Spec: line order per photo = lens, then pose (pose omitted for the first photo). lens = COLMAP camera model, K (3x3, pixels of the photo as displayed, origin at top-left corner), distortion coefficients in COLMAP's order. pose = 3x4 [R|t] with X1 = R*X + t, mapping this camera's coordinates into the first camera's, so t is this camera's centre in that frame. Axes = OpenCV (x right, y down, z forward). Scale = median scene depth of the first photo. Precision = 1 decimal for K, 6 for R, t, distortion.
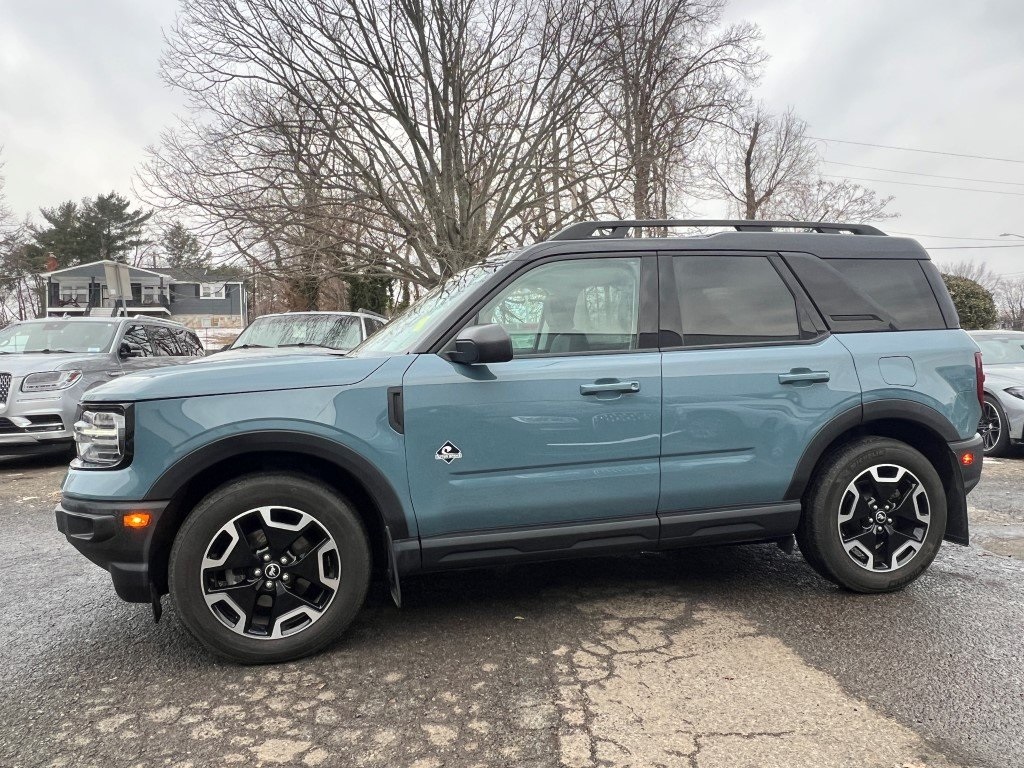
lens RADIAL K [[727.0, 0, 512.0], [0, 727.0, 384.0], [0, 0, 1]] dist [0.001596, 0.001552]
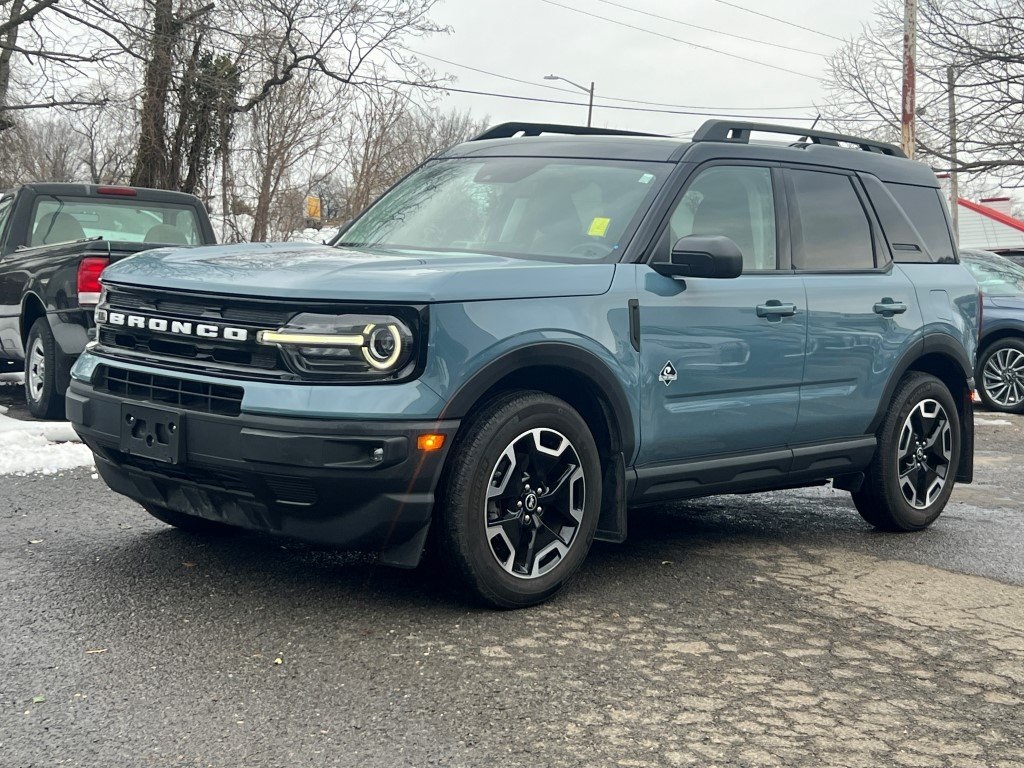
lens RADIAL K [[1607.2, 0, 512.0], [0, 1607.2, 384.0], [0, 0, 1]] dist [0.336754, -1.471598]
pose [[0.817392, 0.018526, 0.575784, -1.499713], [-0.050155, 0.997976, 0.039091, 0.039542], [-0.573895, -0.060831, 0.816667, -0.583062]]
